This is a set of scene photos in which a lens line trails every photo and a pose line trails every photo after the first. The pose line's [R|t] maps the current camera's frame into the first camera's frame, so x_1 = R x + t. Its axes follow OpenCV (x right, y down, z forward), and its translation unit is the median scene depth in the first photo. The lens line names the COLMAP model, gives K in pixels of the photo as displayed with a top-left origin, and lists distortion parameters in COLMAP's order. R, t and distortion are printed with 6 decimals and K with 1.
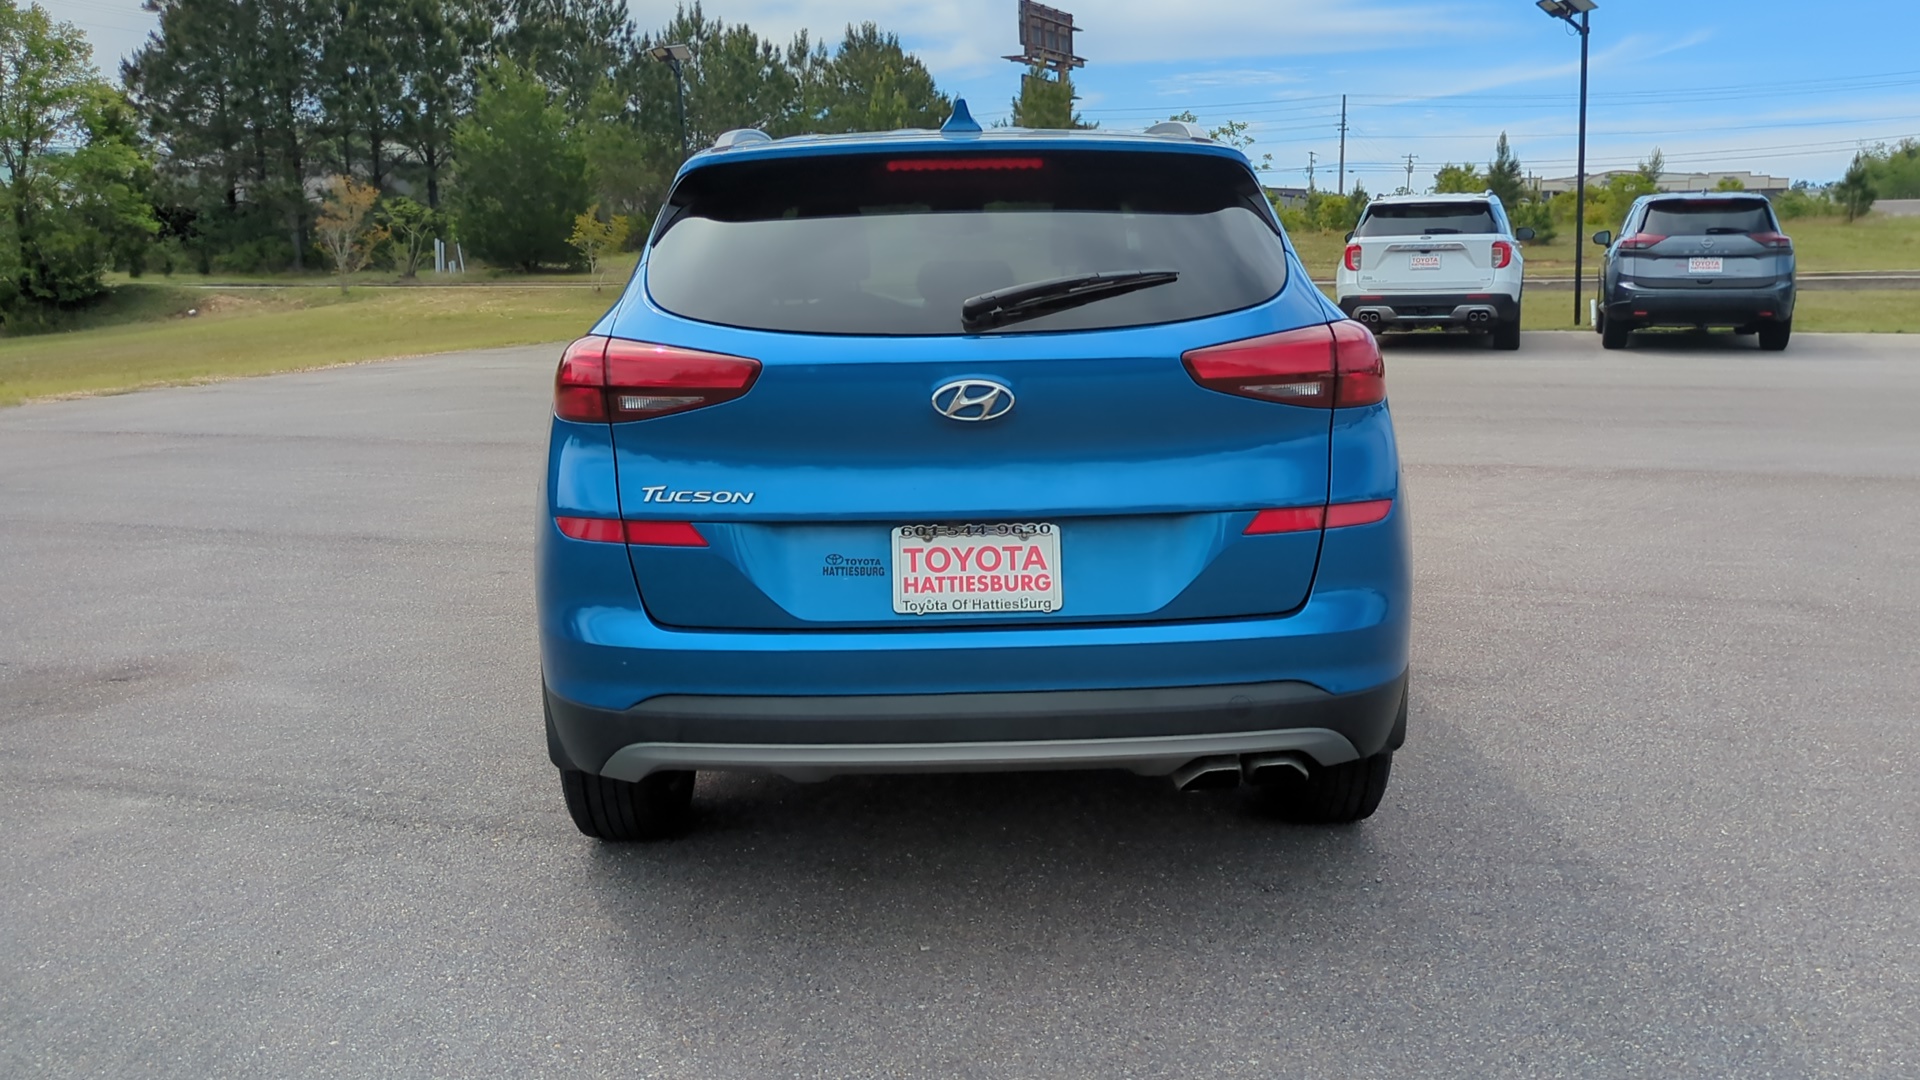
lens RADIAL K [[1643.9, 0, 952.9], [0, 1643.9, 530.4], [0, 0, 1]] dist [0.049938, -0.070683]
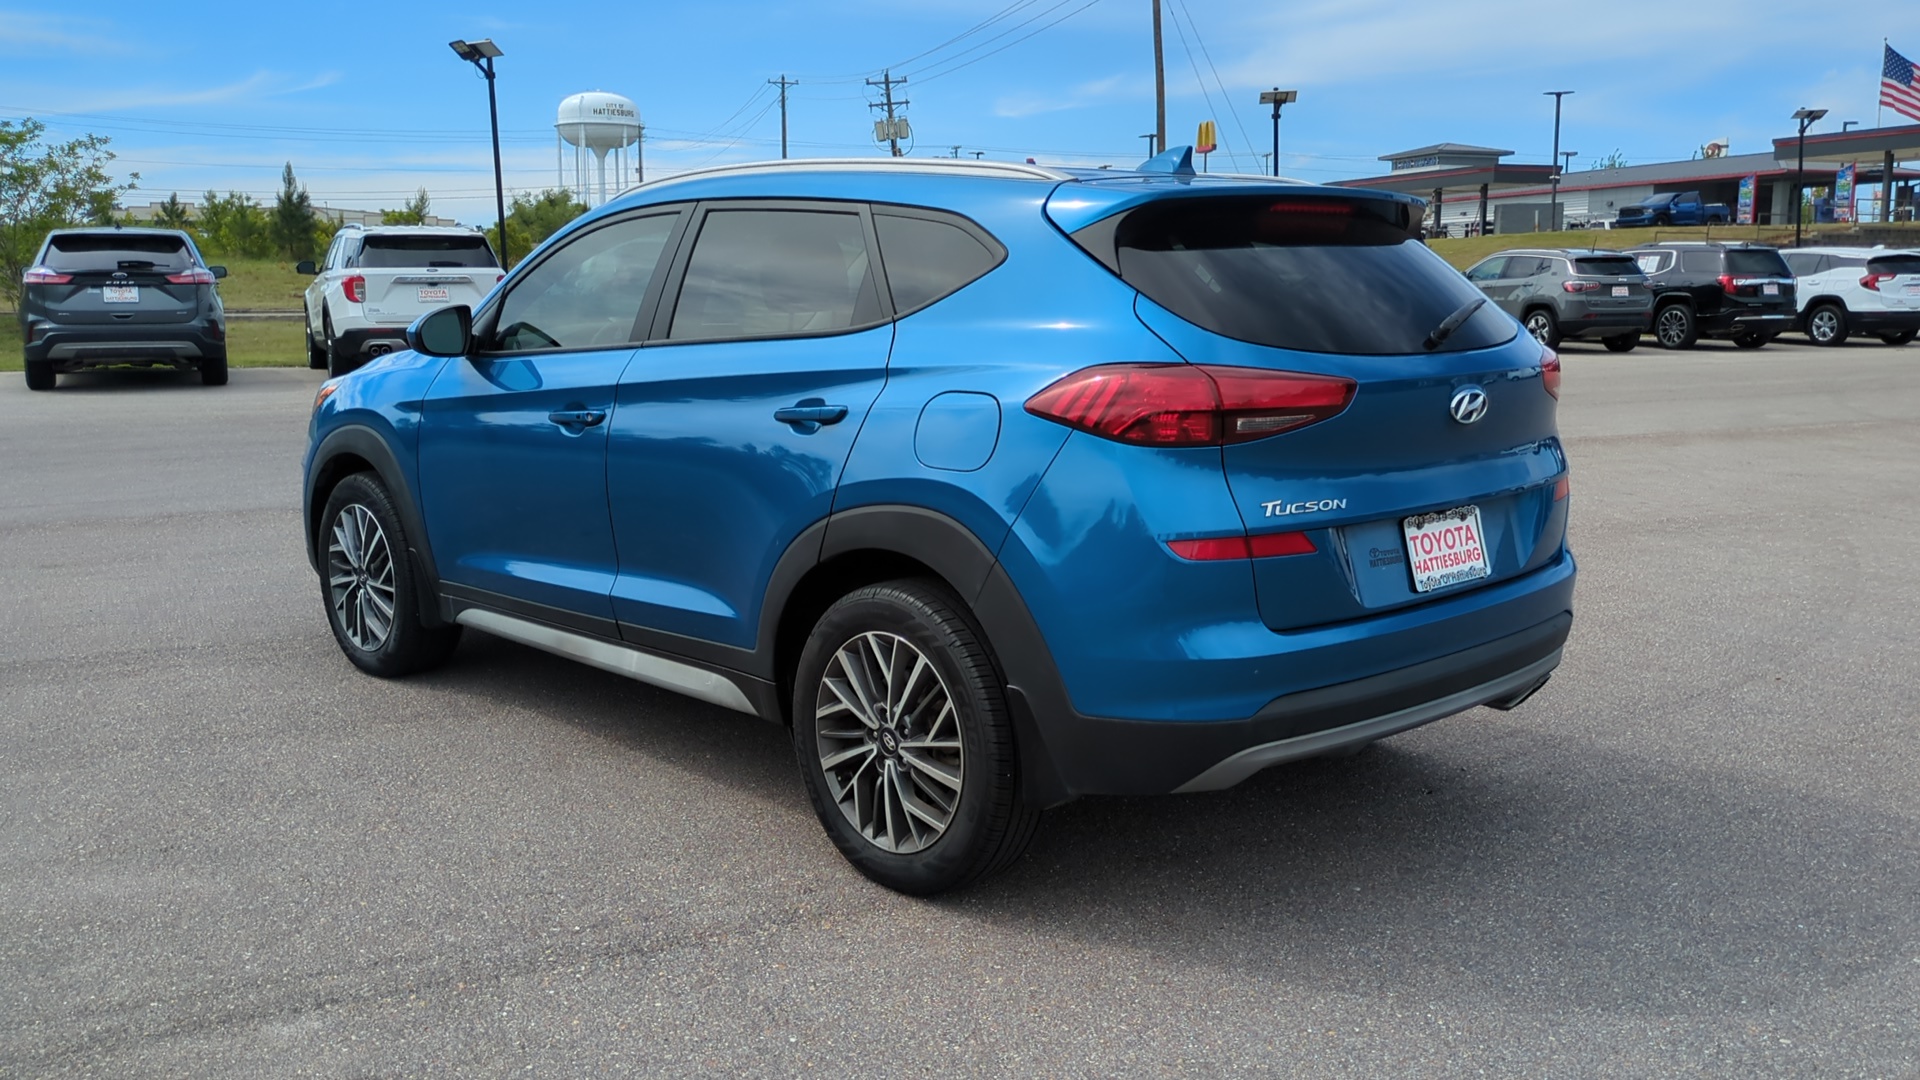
lens RADIAL K [[1643.9, 0, 953.4], [0, 1643.9, 544.8], [0, 0, 1]] dist [0.049938, -0.070683]
pose [[0.723131, -0.097170, 0.683842, -0.181498], [0.105056, 0.994009, 0.030151, -0.008987], [-0.682675, 0.050039, 0.729007, 0.063486]]
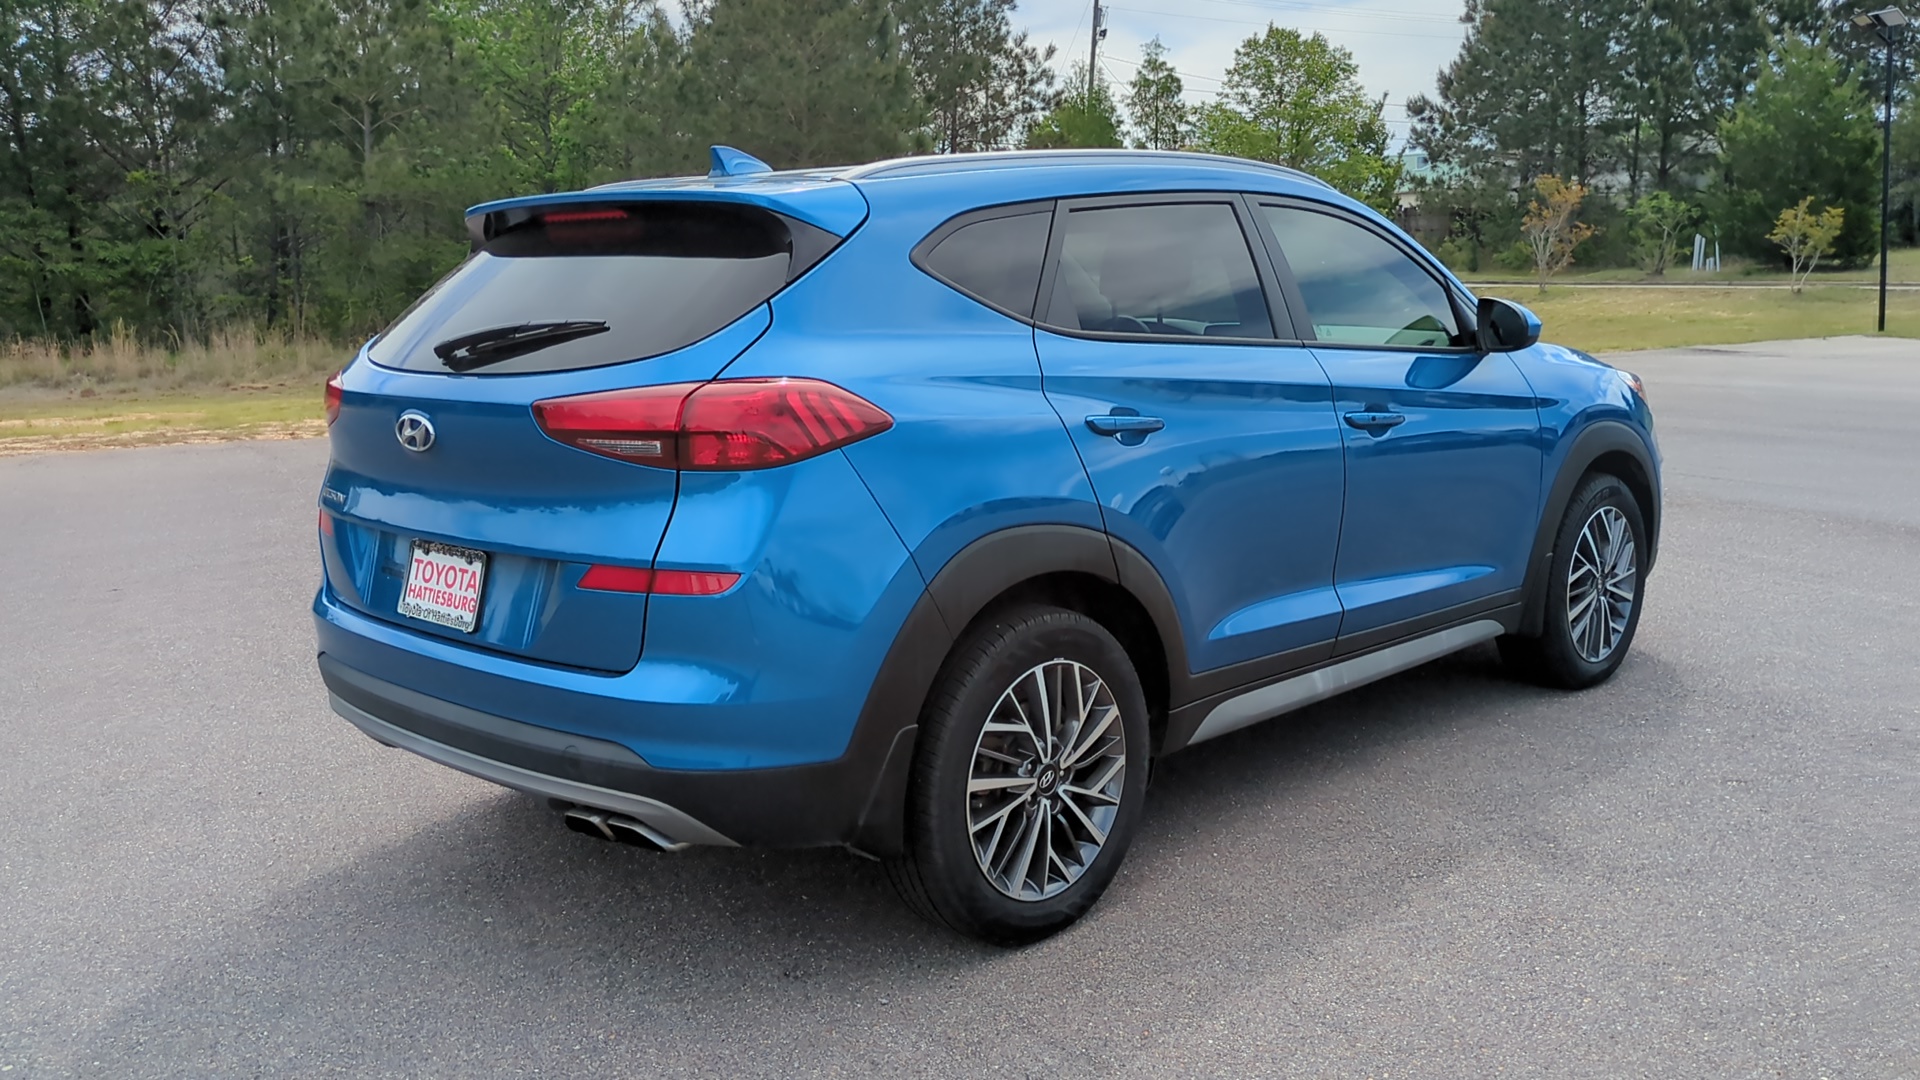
lens RADIAL K [[1643.9, 0, 953.7], [0, 1643.9, 532.5], [0, 0, 1]] dist [0.049938, -0.070683]
pose [[0.709236, 0.112386, -0.695955, 0.176344], [-0.109103, 0.992815, 0.049139, -0.017760], [0.696477, 0.041080, 0.716402, 0.075106]]
